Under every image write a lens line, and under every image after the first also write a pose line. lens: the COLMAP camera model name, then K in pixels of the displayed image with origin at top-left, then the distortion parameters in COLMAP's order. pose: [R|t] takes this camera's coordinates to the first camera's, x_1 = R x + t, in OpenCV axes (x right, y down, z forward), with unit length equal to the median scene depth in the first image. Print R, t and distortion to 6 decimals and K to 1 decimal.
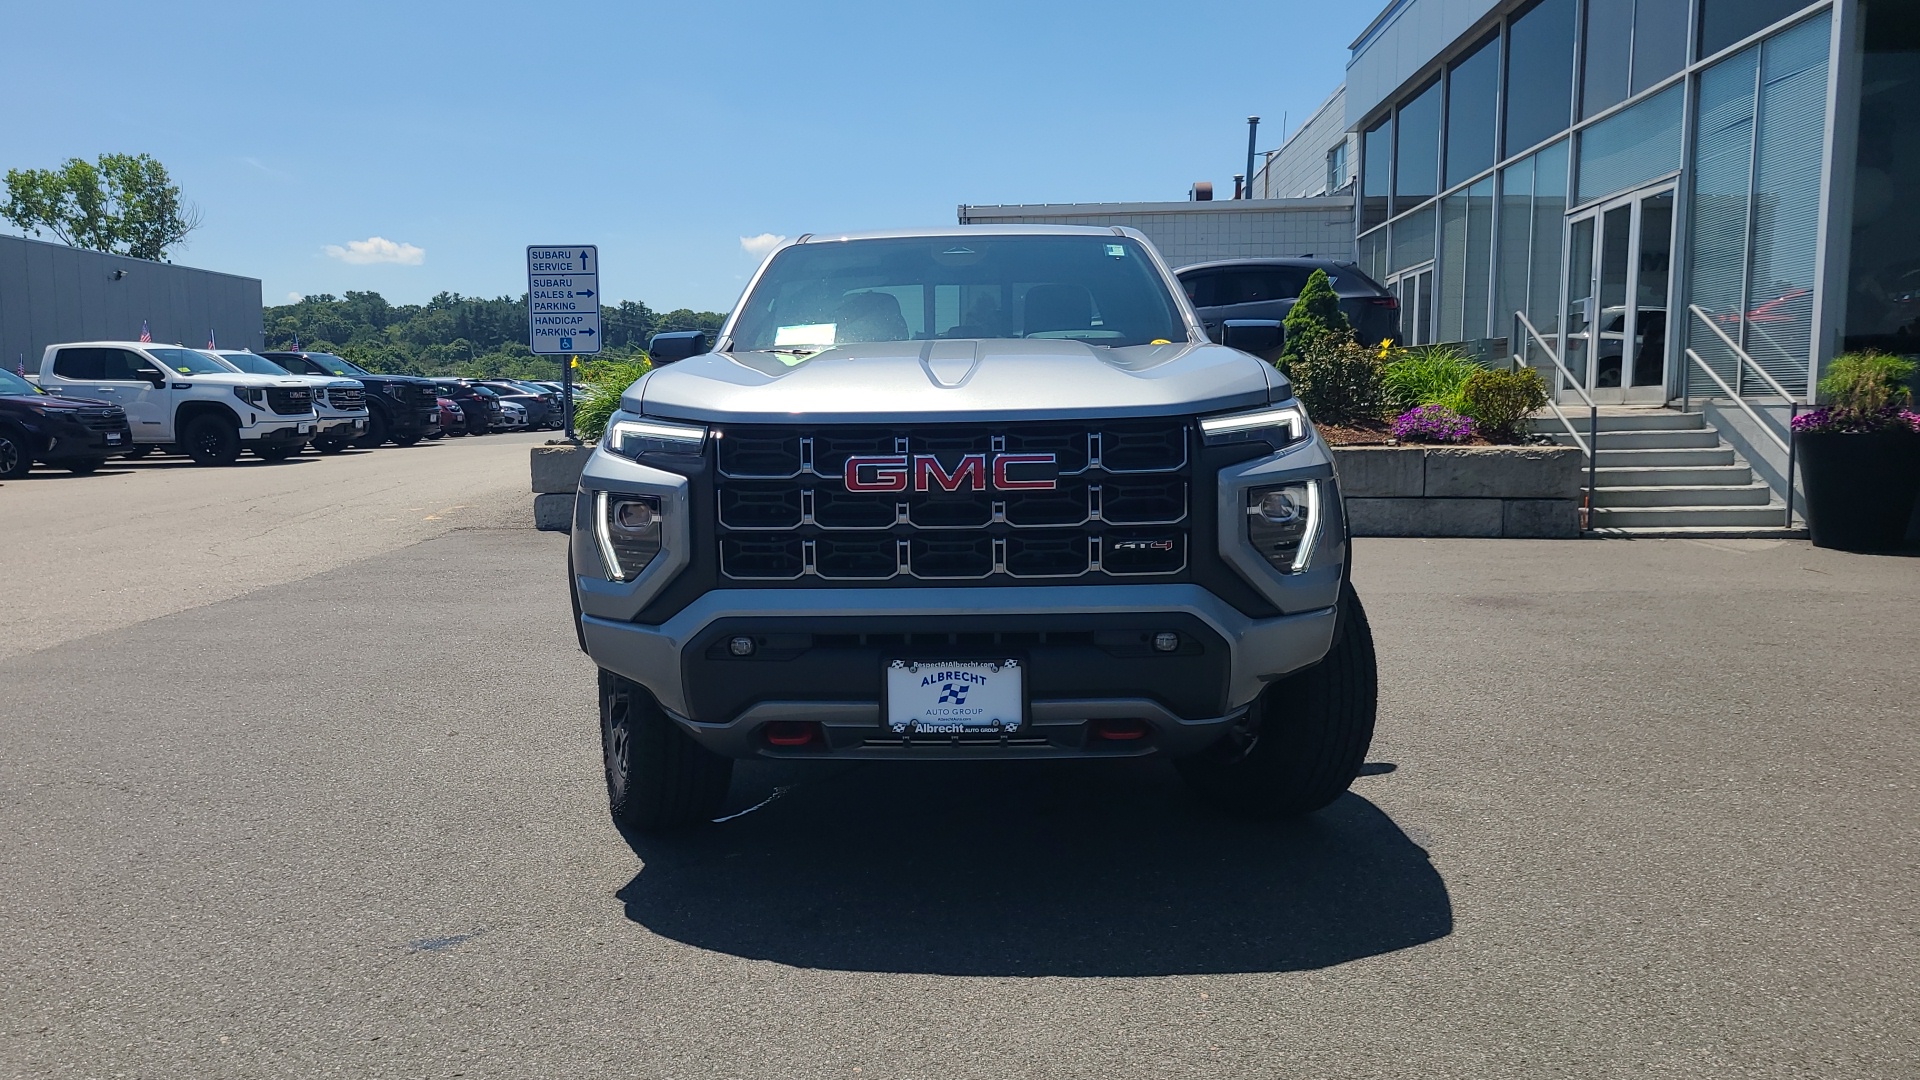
lens RADIAL K [[1431.7, 0, 905.8], [0, 1431.7, 548.7], [0, 0, 1]] dist [0.051413, -0.034069]
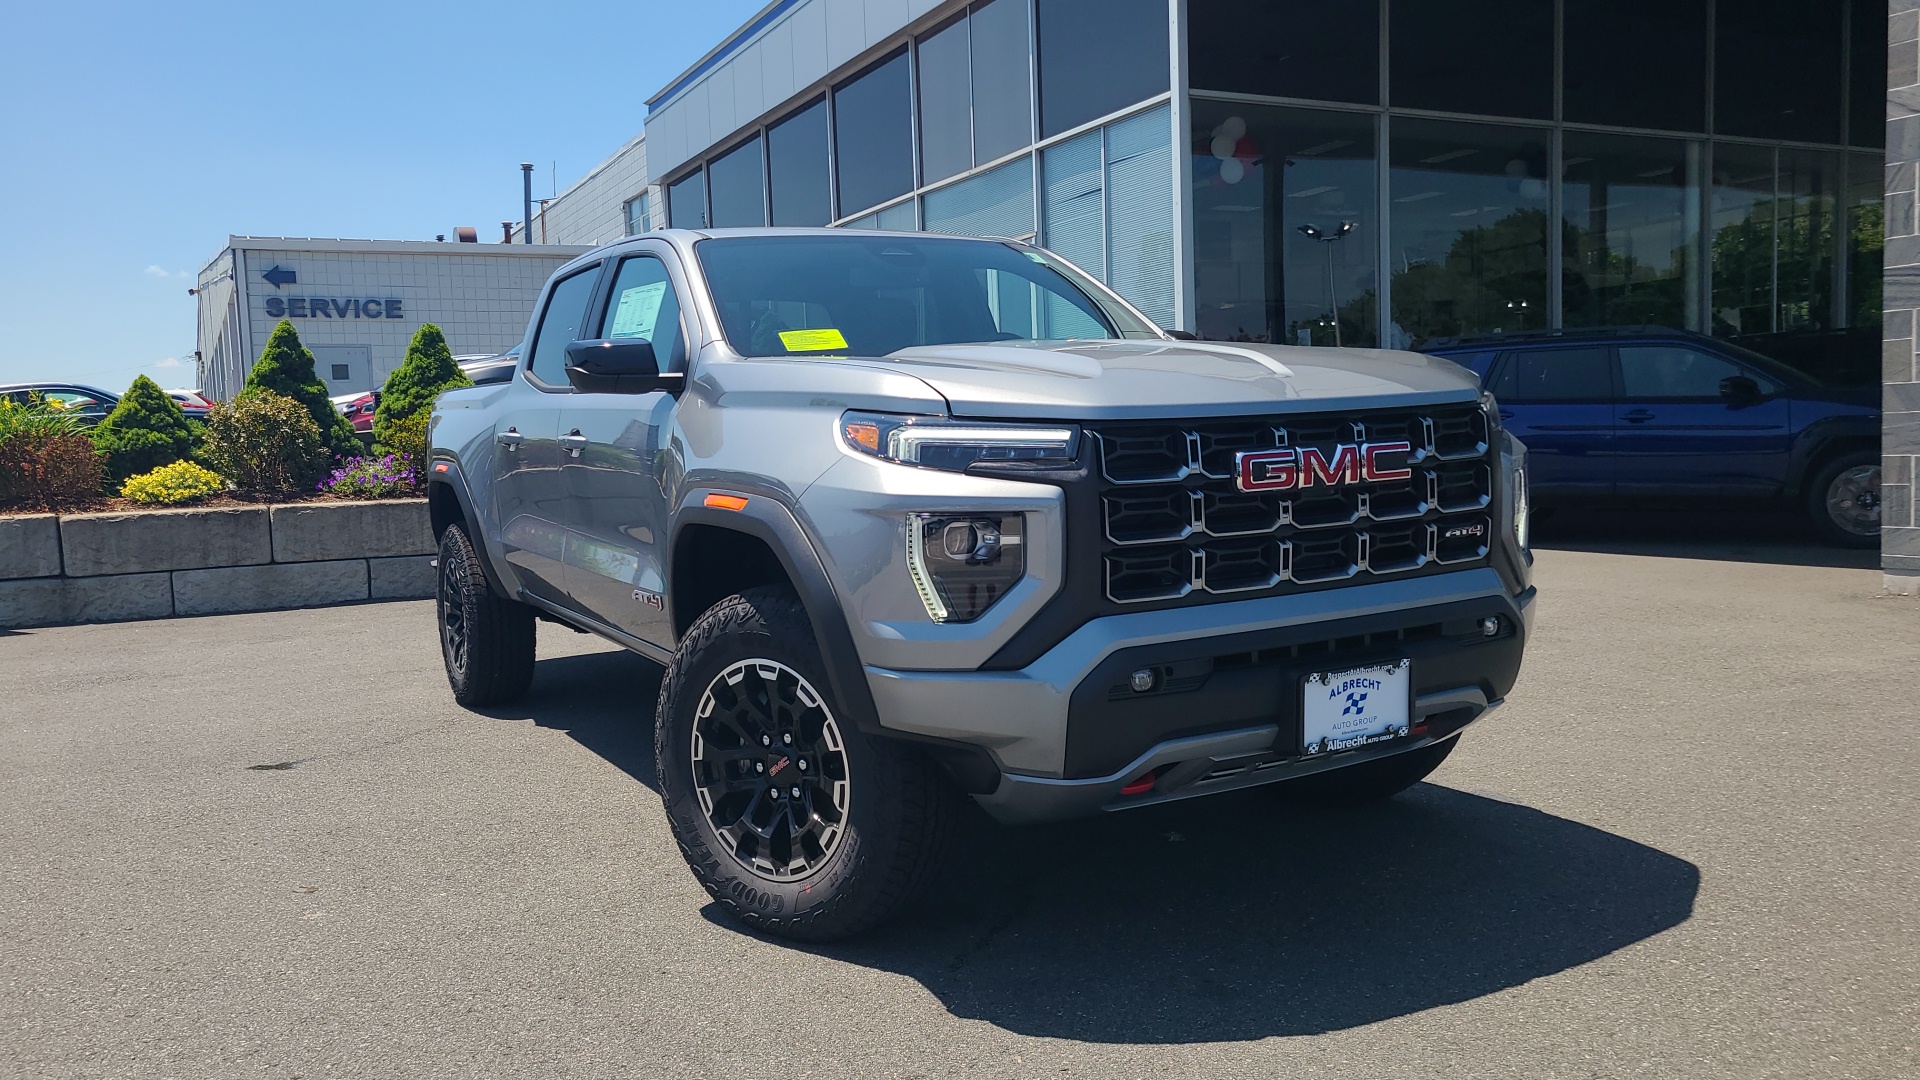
lens RADIAL K [[1431.7, 0, 939.8], [0, 1431.7, 540.9], [0, 0, 1]] dist [0.051413, -0.034069]
pose [[0.851118, -0.065664, 0.520851, -0.659232], [0.087004, 0.996070, -0.016597, -0.010898], [-0.517714, 0.059442, 0.853486, 0.333973]]
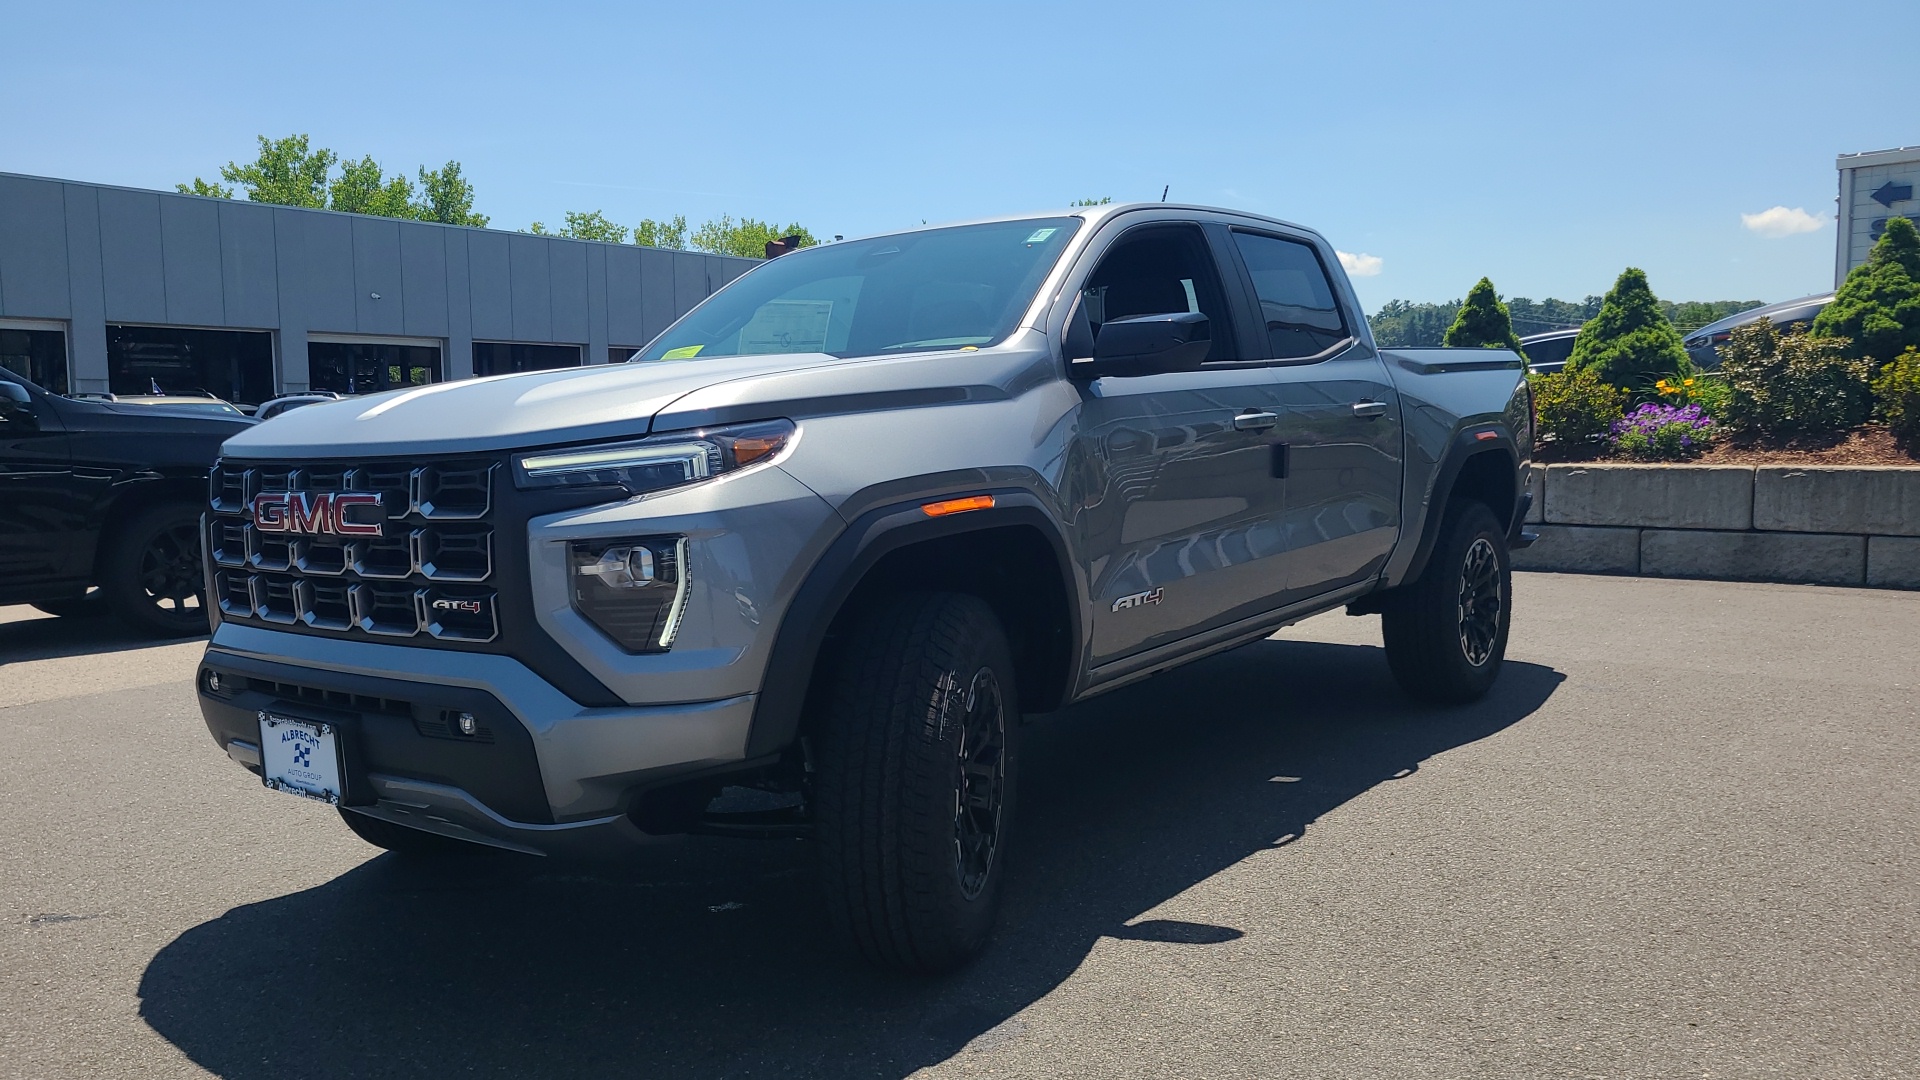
lens RADIAL K [[1431.7, 0, 909.7], [0, 1431.7, 543.6], [0, 0, 1]] dist [0.051413, -0.034069]
pose [[0.812116, 0.038861, -0.582200, 0.863742], [-0.043431, 0.999038, 0.006103, -0.054747], [0.581877, 0.020329, 0.813023, 0.465304]]
